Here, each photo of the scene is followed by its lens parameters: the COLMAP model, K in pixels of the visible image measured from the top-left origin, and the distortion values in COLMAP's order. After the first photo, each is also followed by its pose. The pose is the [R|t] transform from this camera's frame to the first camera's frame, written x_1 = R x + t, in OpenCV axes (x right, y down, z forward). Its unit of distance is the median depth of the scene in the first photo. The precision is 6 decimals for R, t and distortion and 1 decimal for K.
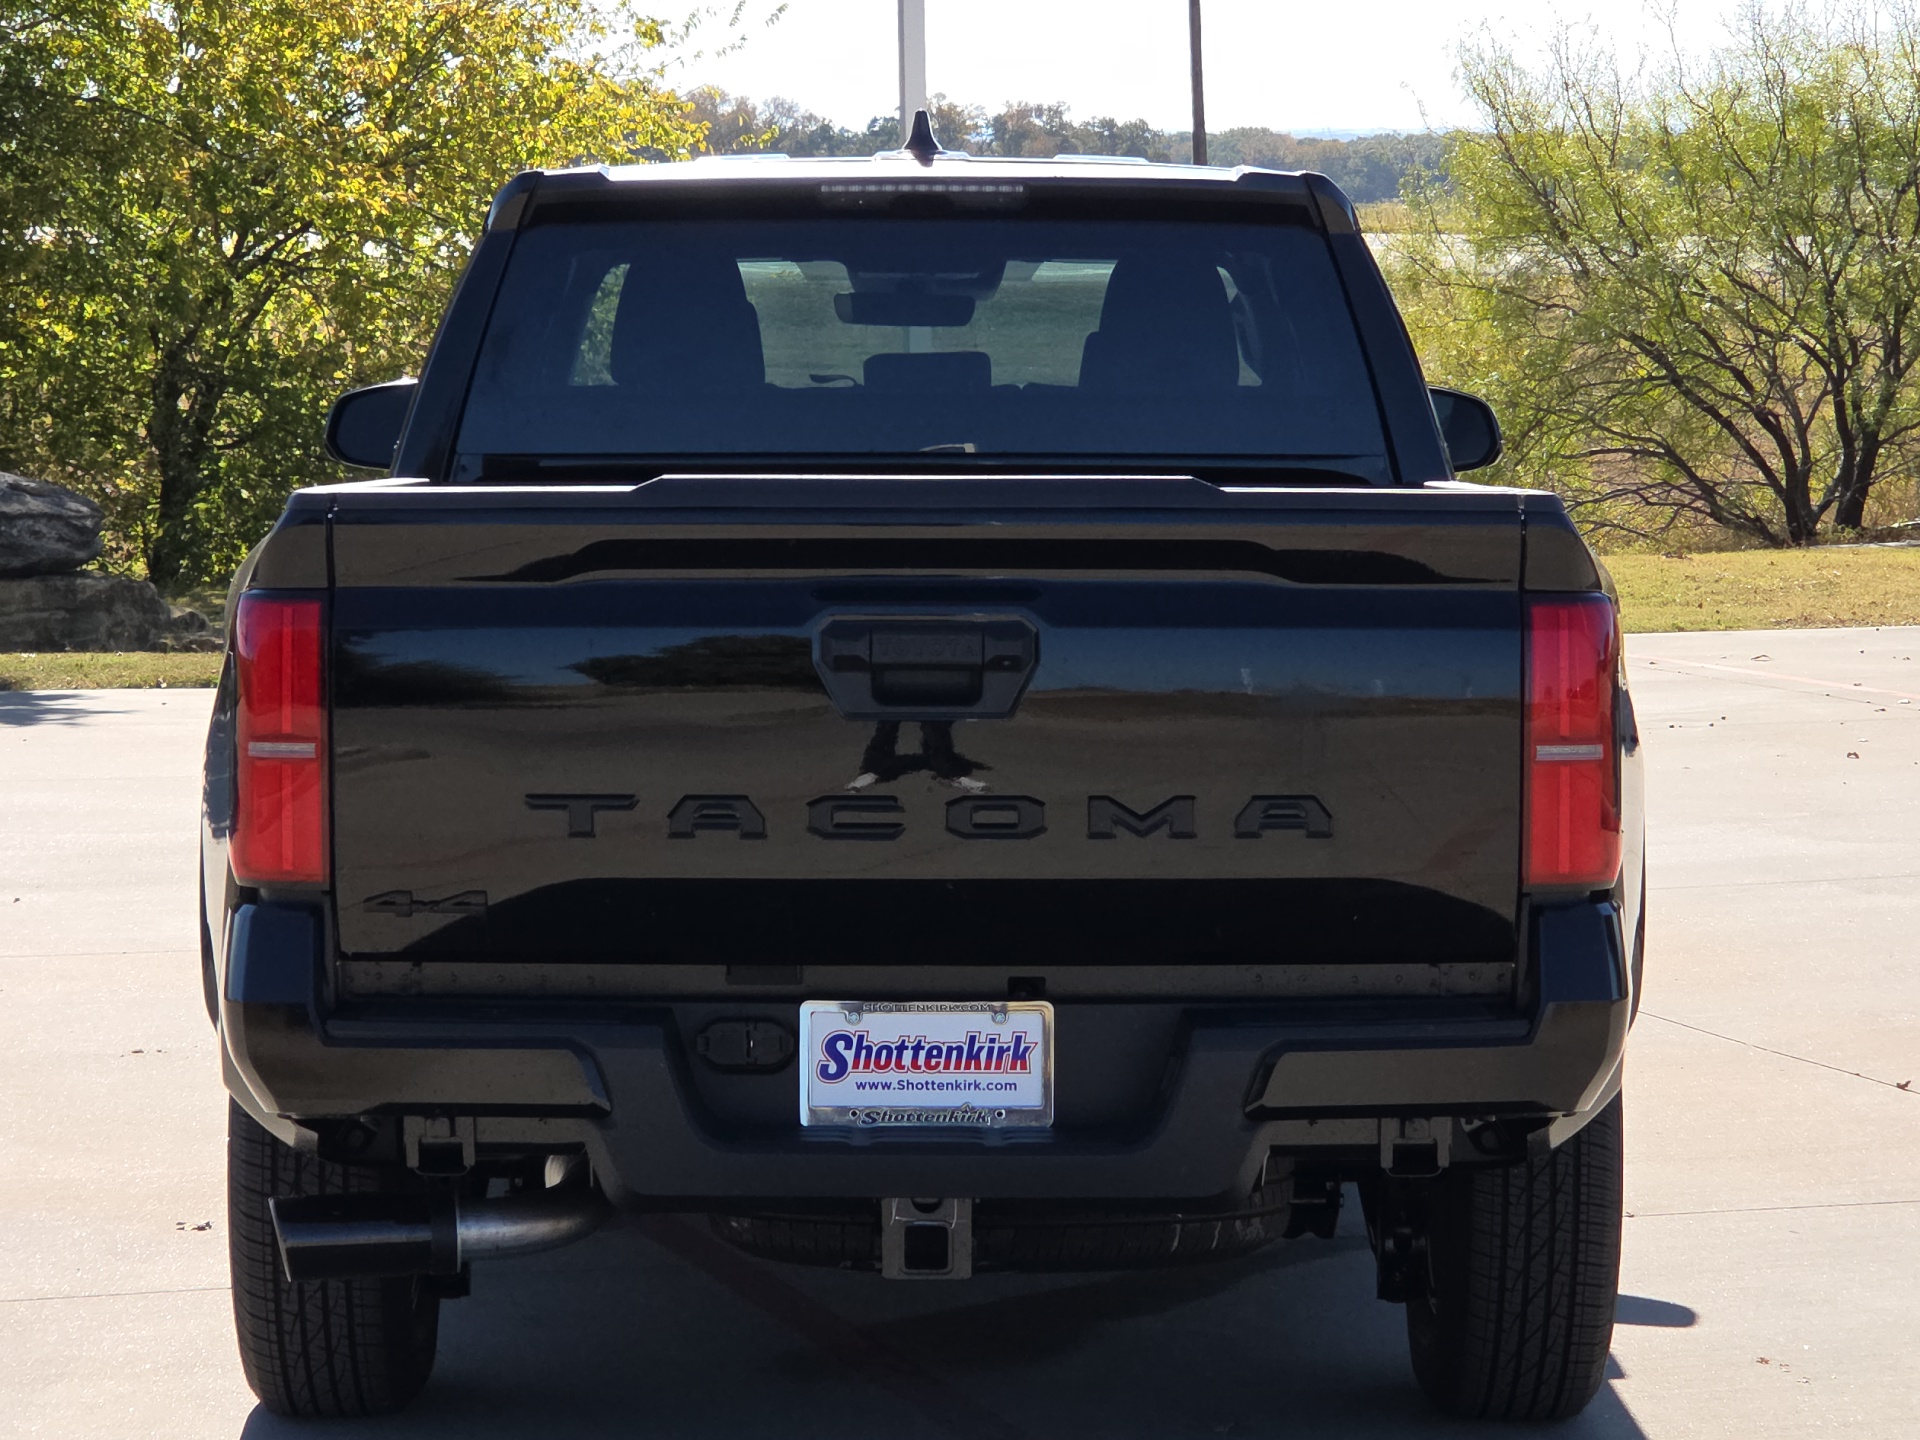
lens RADIAL K [[4978.5, 0, 960.0], [0, 4978.5, 720.0], [0, 0, 1]] dist [-0.531259, 0.908433]
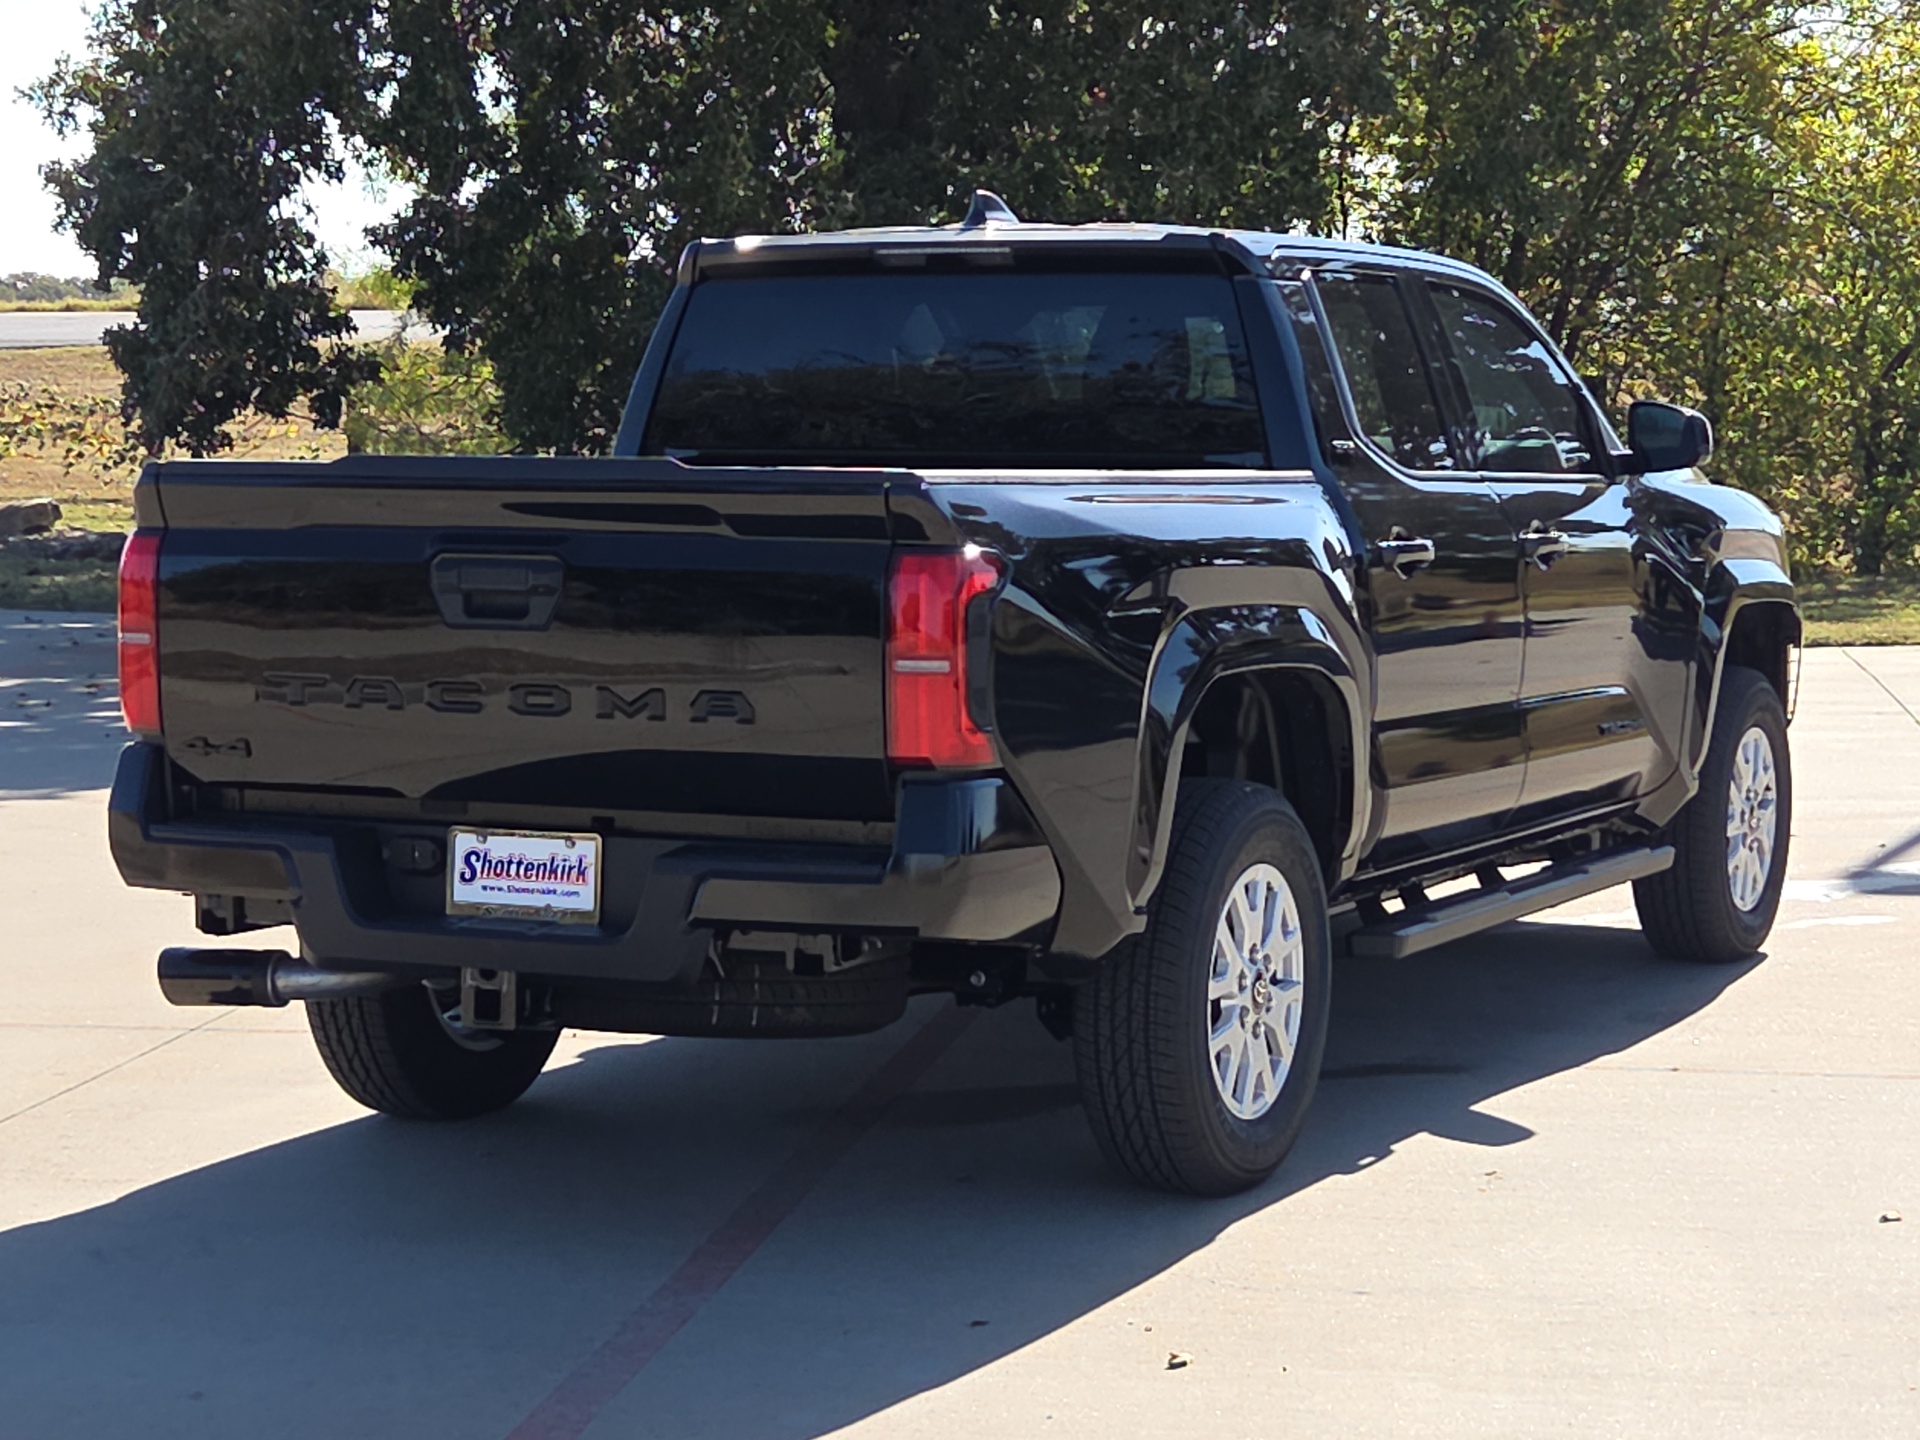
lens RADIAL K [[3778.1, 0, 960.0], [0, 3778.1, 720.0], [0, 0, 1]] dist [0.231440, -0.013457]
pose [[0.891538, 0.034552, -0.451626, 0.588185], [-0.029753, 0.999400, 0.017725, 0.002635], [0.451968, -0.002365, 0.892031, 0.096609]]
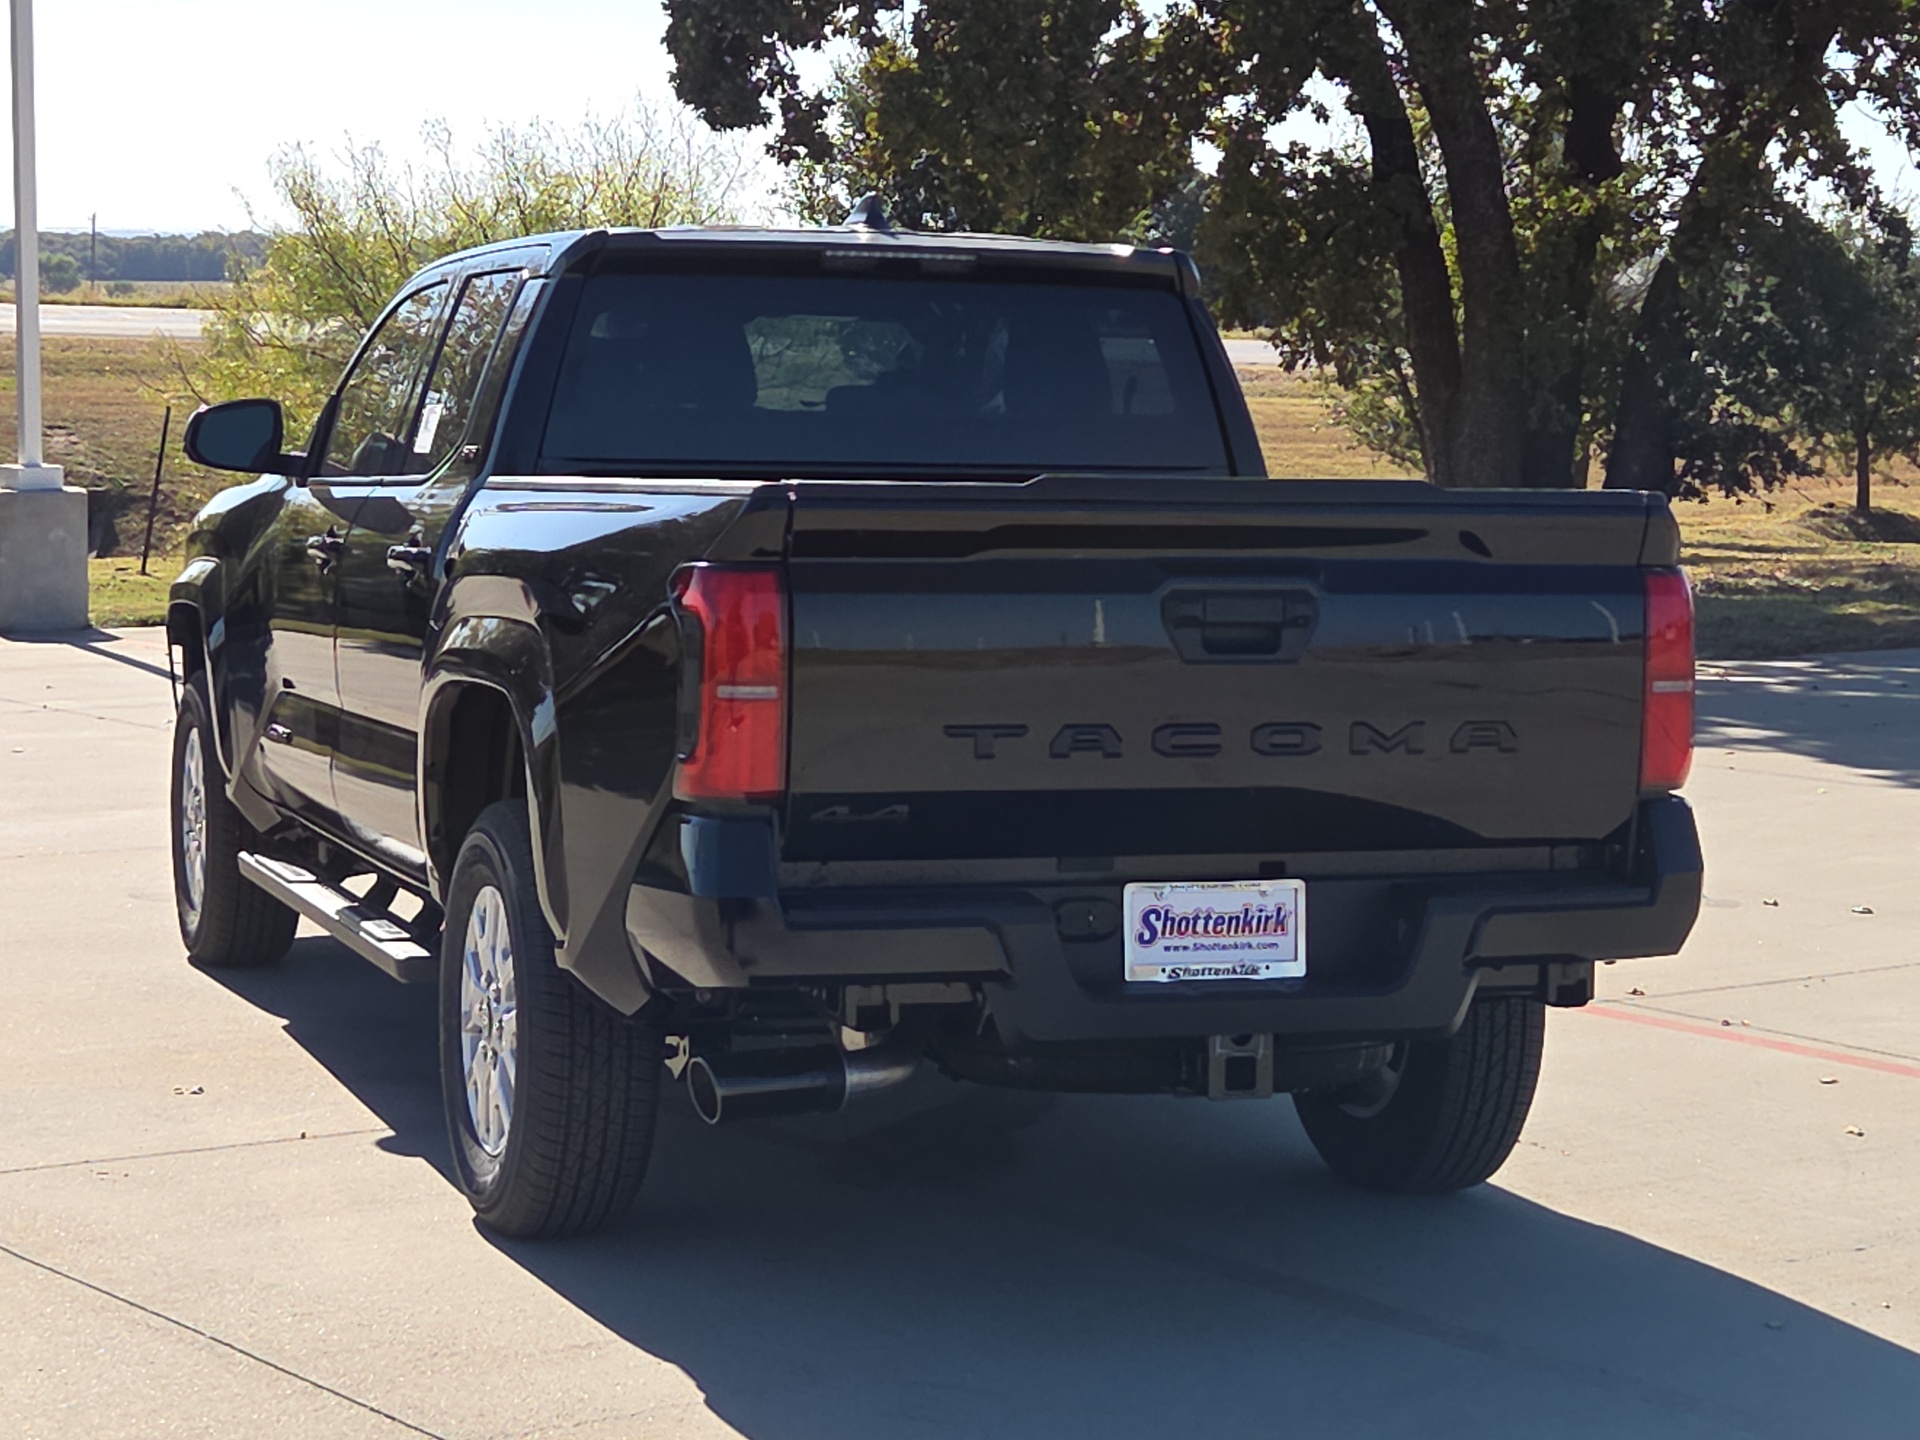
lens RADIAL K [[3626.4, 0, 960.0], [0, 3626.4, 720.0], [0, 0, 1]] dist [0.250701, -0.167406]
pose [[0.949033, -0.009374, 0.315036, -0.368841], [0.005718, 0.999905, 0.012528, 0.002028], [-0.315123, -0.010088, 0.948997, 0.120213]]
